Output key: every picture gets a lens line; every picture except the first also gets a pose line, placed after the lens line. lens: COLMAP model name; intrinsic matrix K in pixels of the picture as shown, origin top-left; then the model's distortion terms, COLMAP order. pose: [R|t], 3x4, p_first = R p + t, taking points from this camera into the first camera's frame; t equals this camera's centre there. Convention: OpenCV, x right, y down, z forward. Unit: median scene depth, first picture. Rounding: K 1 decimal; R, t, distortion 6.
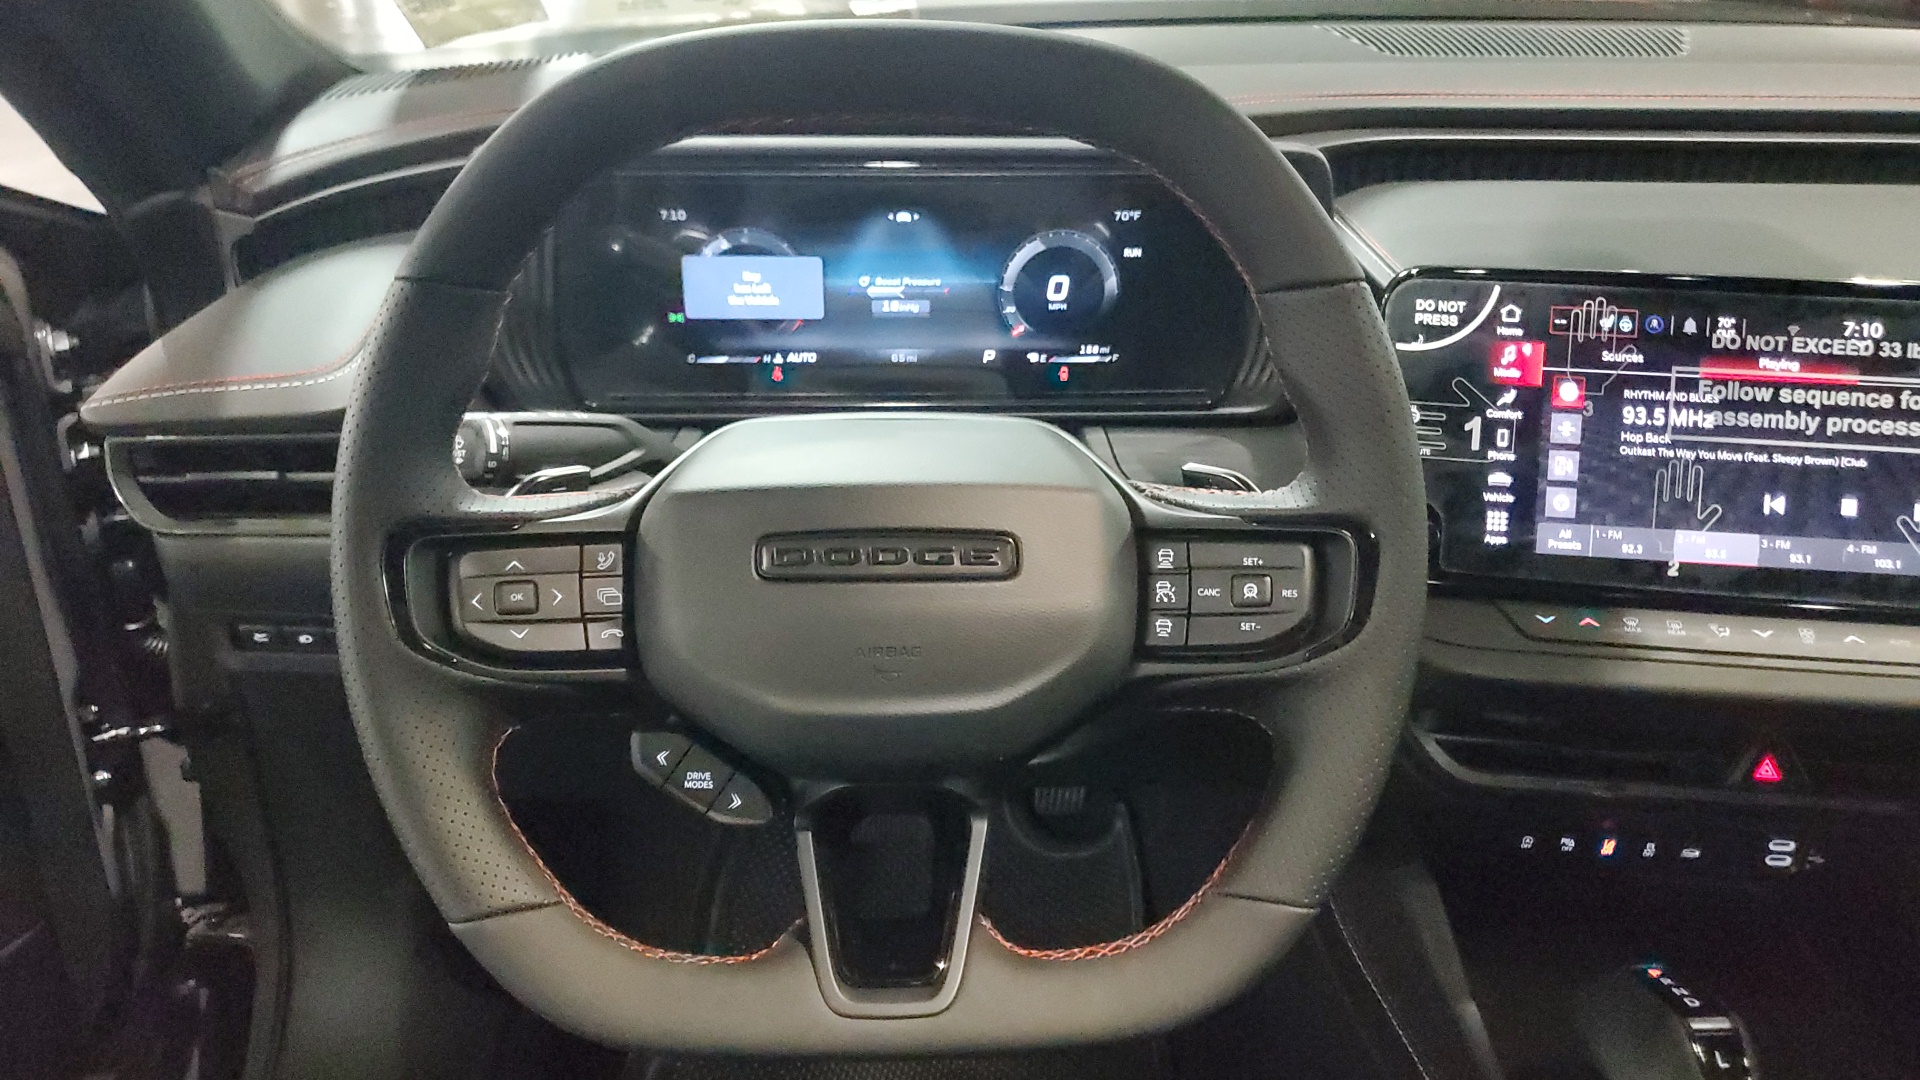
lens RADIAL K [[1475.0, 0, 960.0], [0, 1475.0, 540.0], [0, 0, 1]] dist [0.068120, -0.166893]
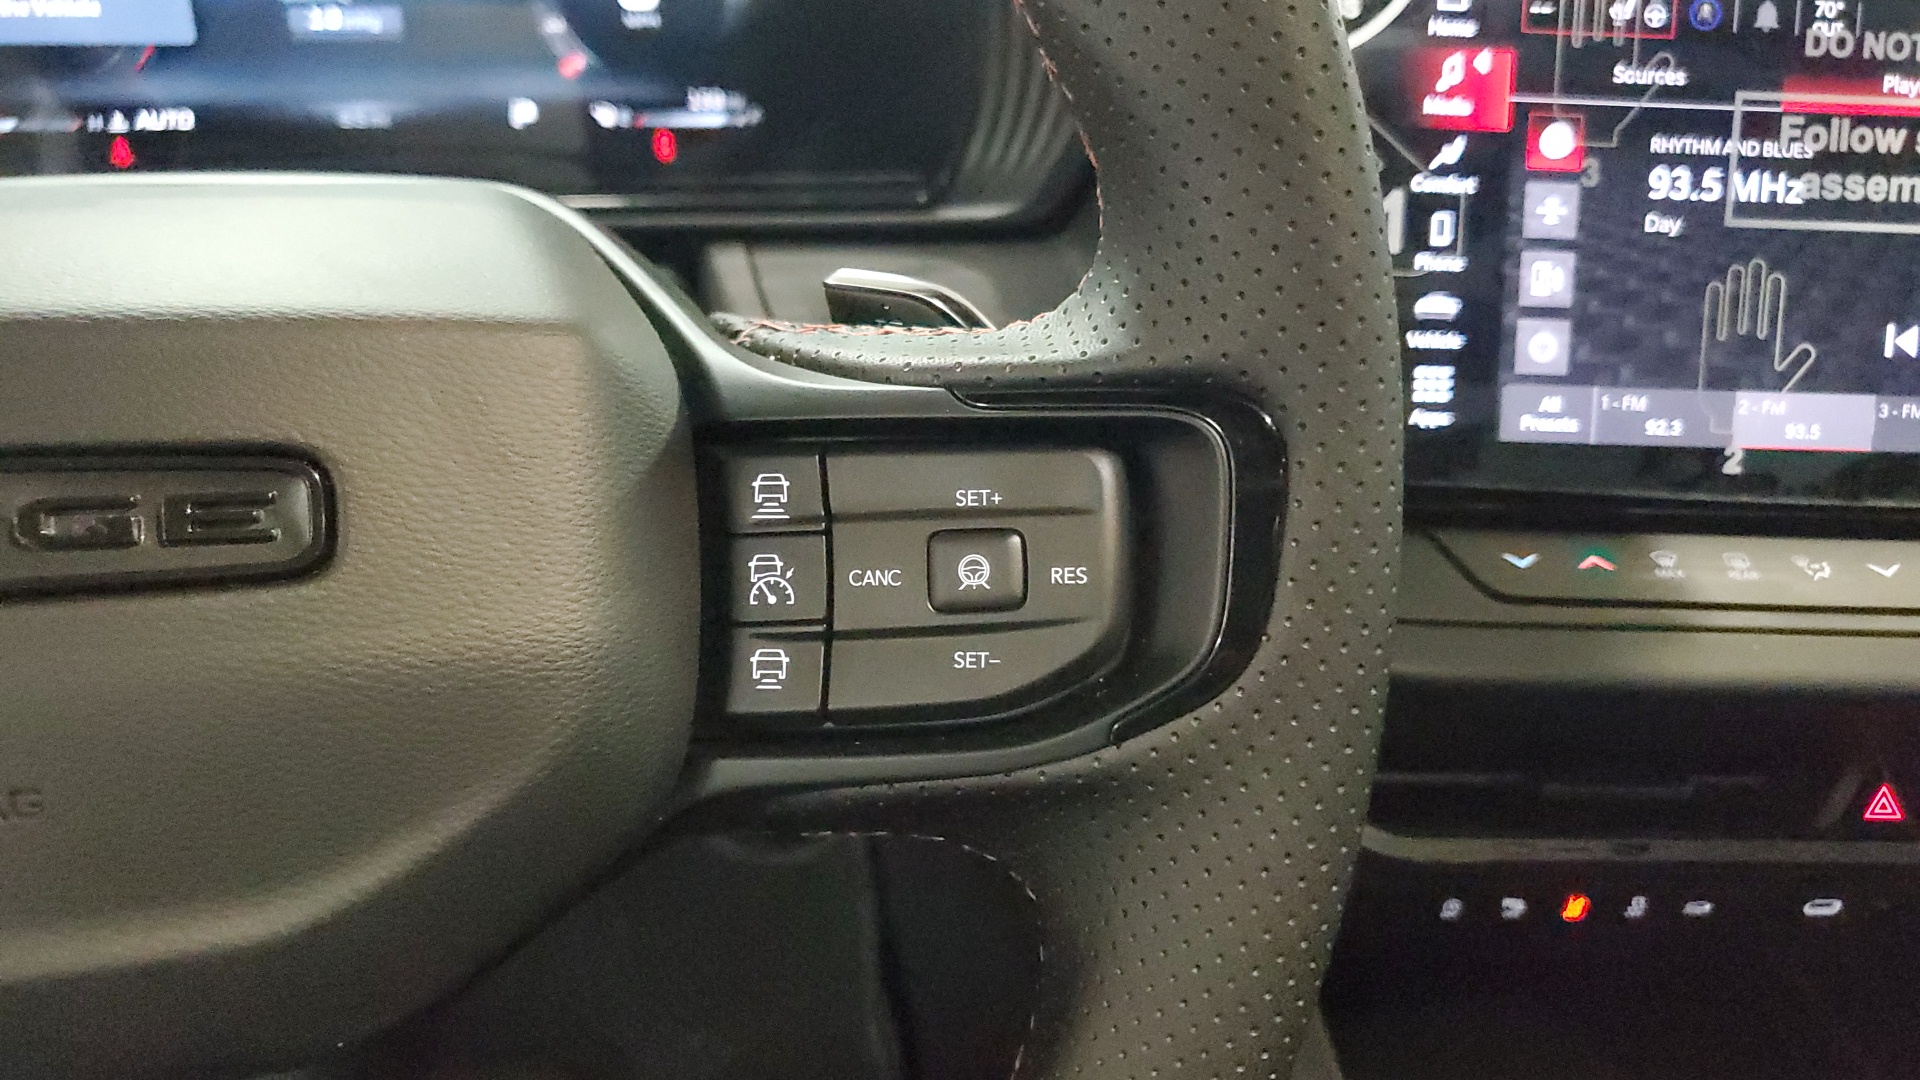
lens RADIAL K [[1348.9, 0, 960.0], [0, 1348.9, 540.0], [0, 0, 1]] dist [-0.020902, 0.003060]
pose [[0.988915, -0.046305, 0.141076, 0.119486], [0.033906, 0.995449, 0.089063, -0.005813], [-0.144558, -0.083293, 0.985984, 0.541617]]
